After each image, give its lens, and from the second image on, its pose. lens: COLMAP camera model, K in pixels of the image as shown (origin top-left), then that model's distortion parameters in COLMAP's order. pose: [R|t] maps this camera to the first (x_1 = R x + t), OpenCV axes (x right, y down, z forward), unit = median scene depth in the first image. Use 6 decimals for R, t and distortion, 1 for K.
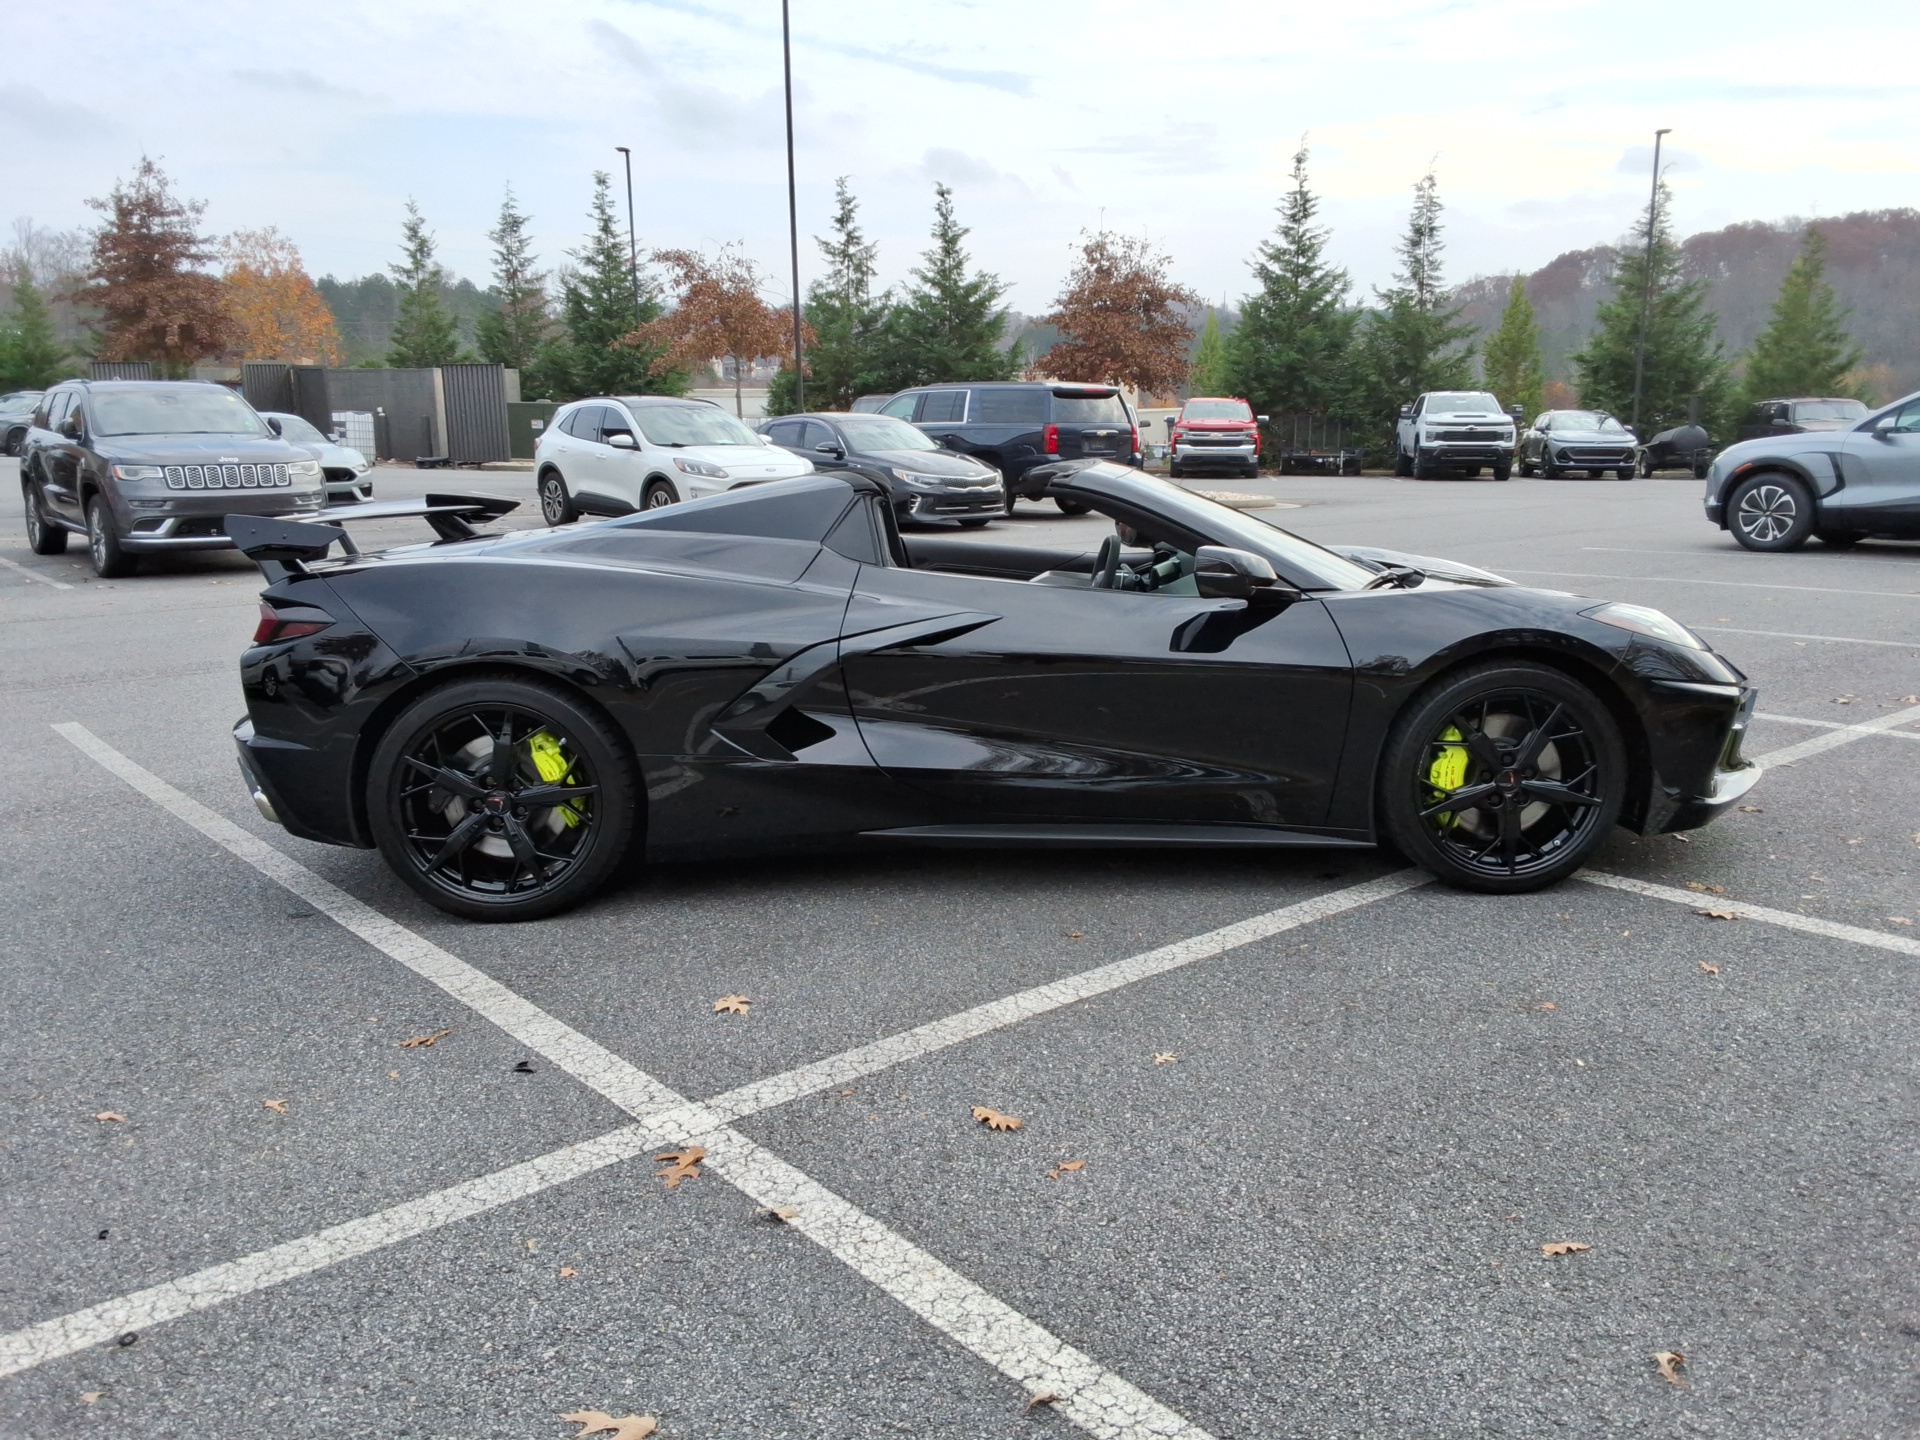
lens RADIAL K [[1539.8, 0, 999.6], [0, 1539.8, 690.1], [0, 0, 1]] dist [0.094600, -0.148556]
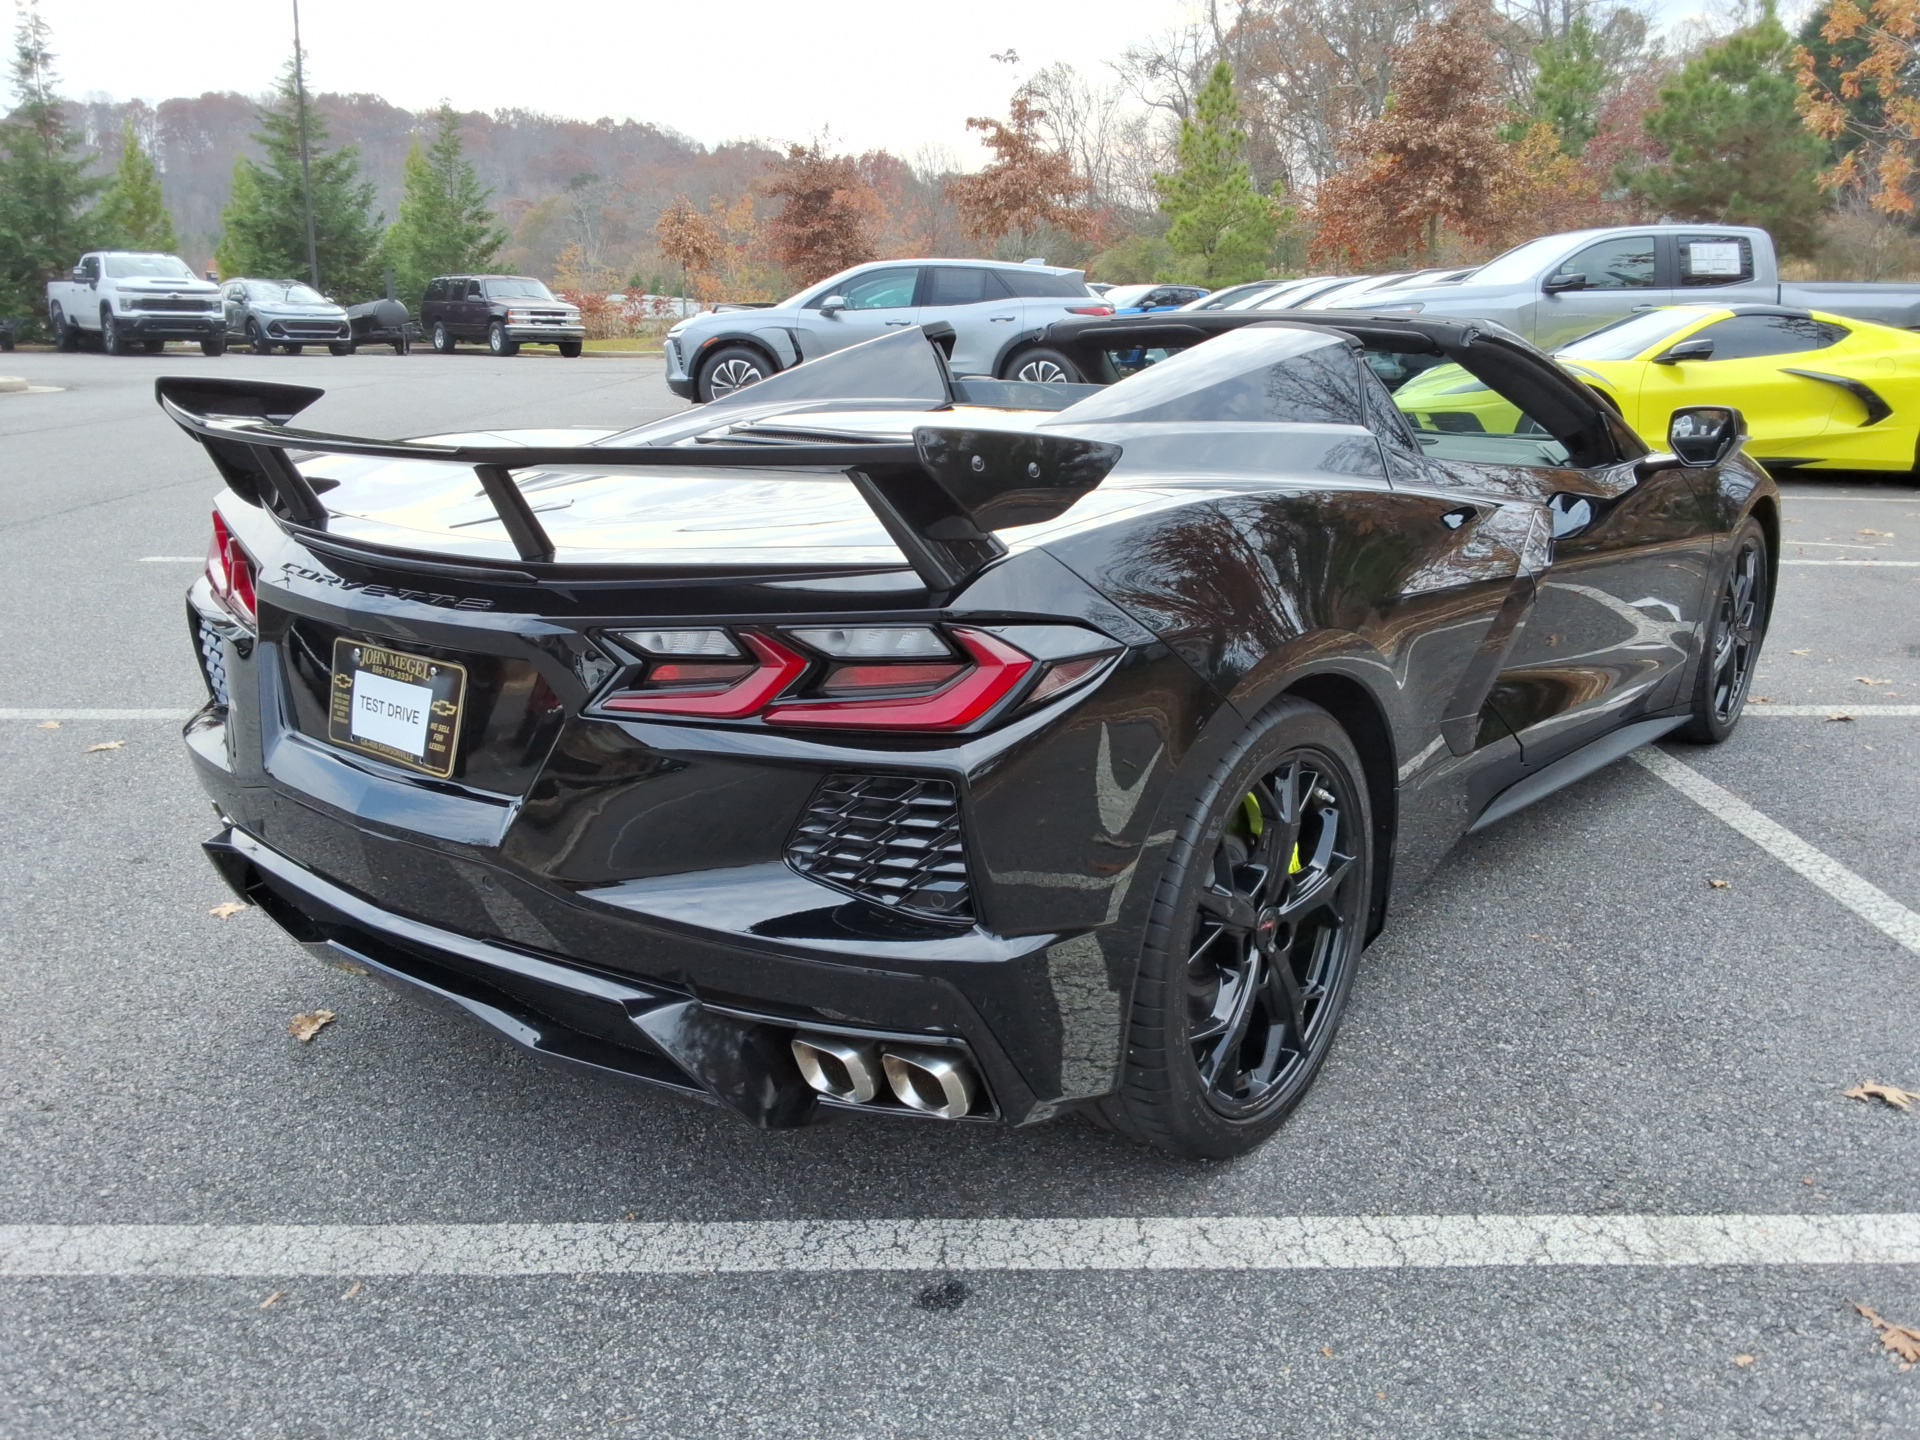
lens RADIAL K [[1539.8, 0, 971.6], [0, 1539.8, 691.0], [0, 0, 1]] dist [0.094600, -0.148556]
pose [[0.649230, -0.167338, 0.741956, -0.078543], [0.110123, 0.985900, 0.125996, -0.009310], [-0.752578, -0.000094, 0.658503, 0.071809]]
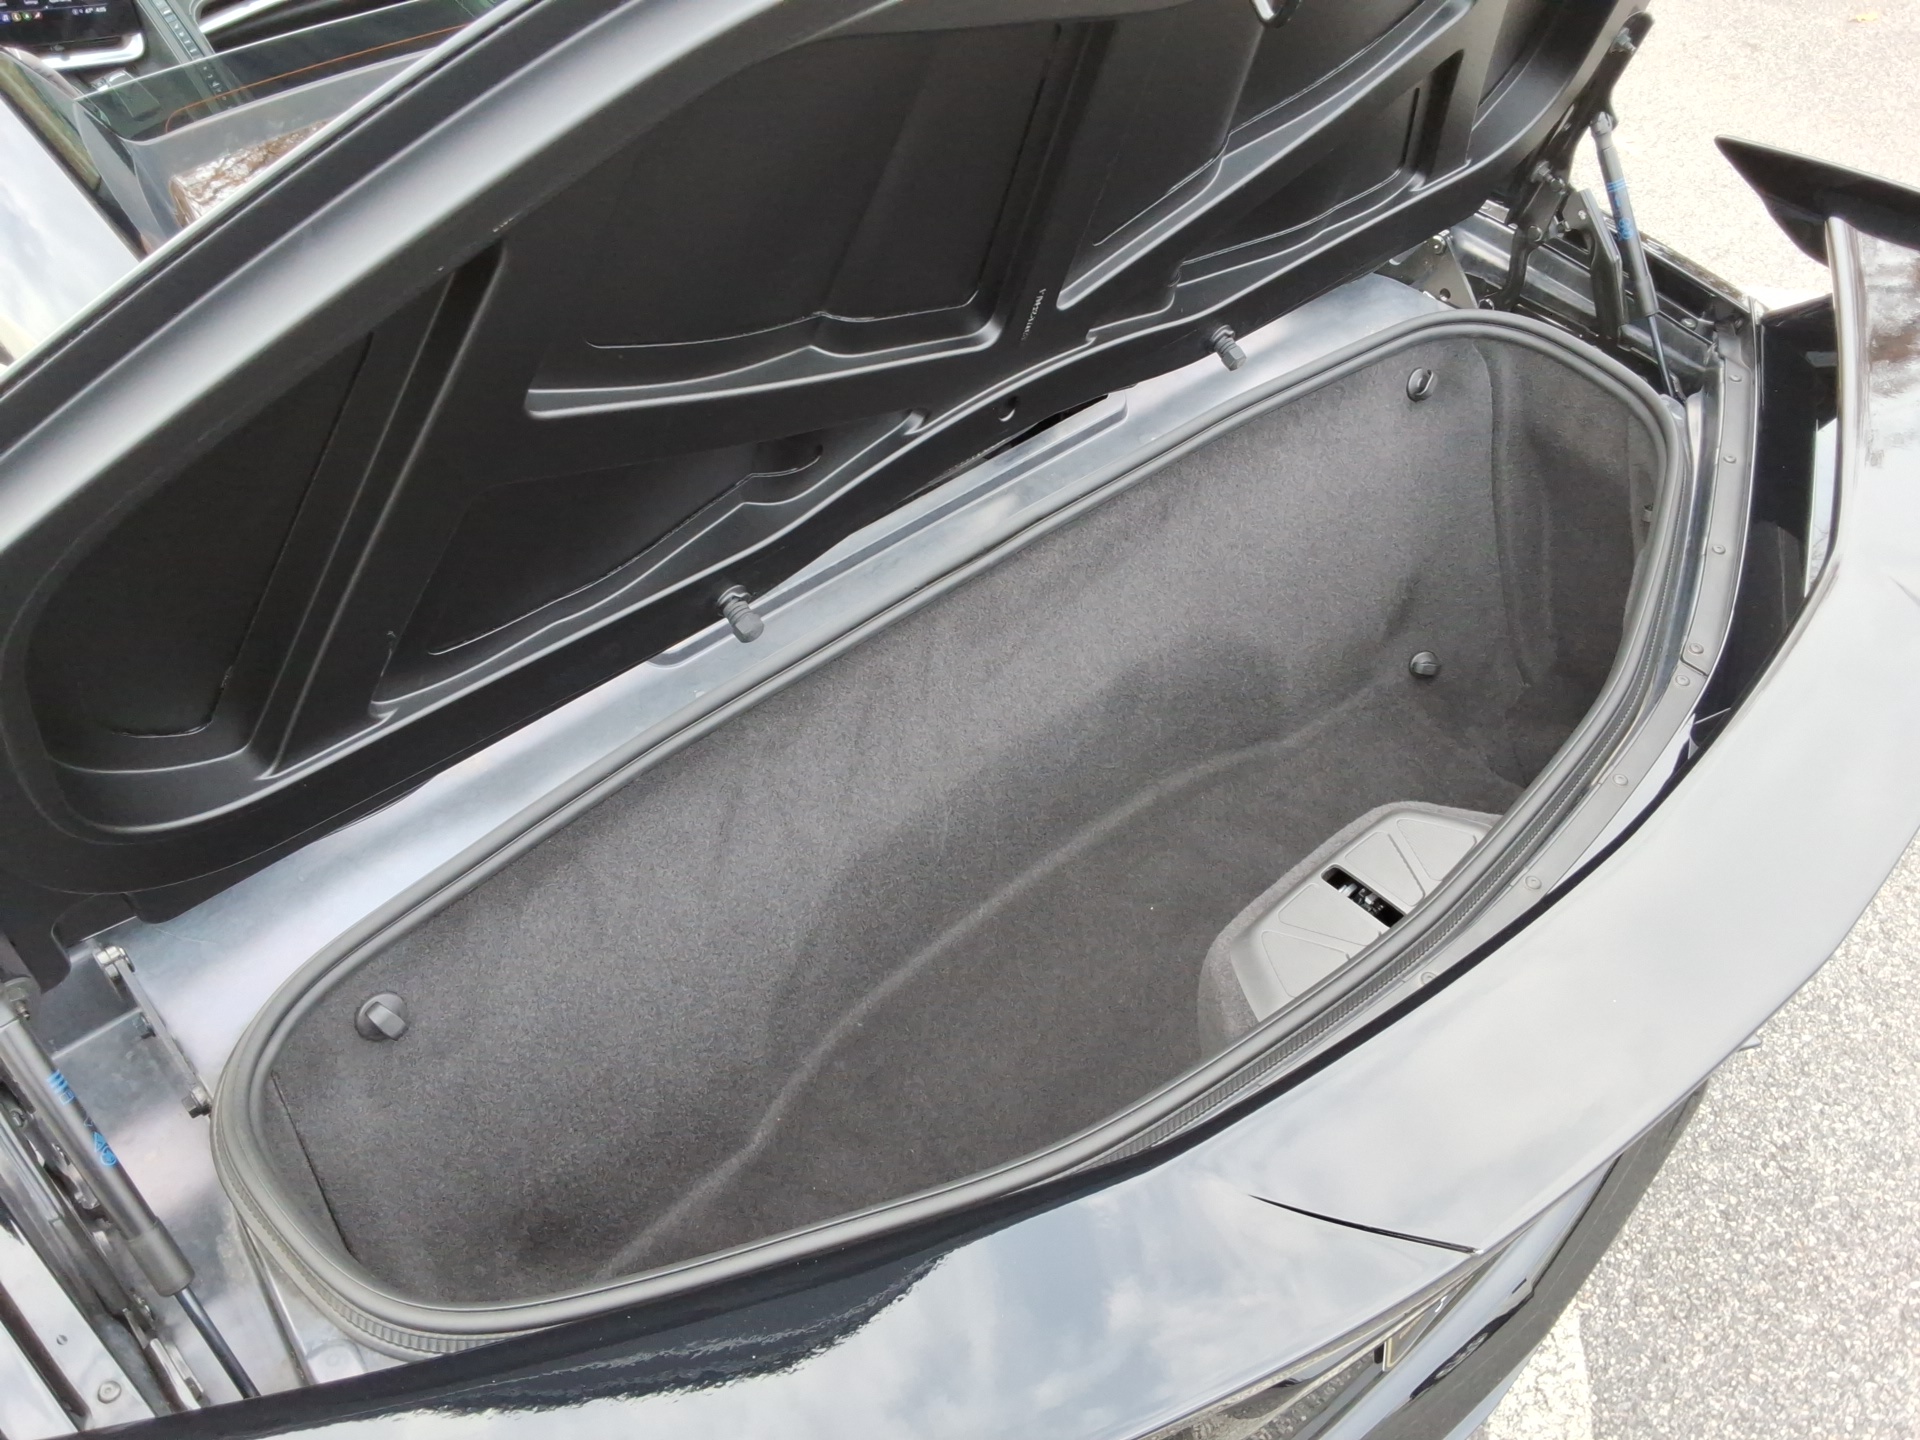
lens RADIAL K [[1539.8, 0, 977.1], [0, 1539.8, 717.3], [0, 0, 1]] dist [0.094600, -0.148556]
pose [[-0.647229, -0.527543, 0.550266, -0.057520], [0.119963, 0.642371, 0.756947, -0.031561], [-0.752797, 0.555929, -0.352476, 0.132401]]
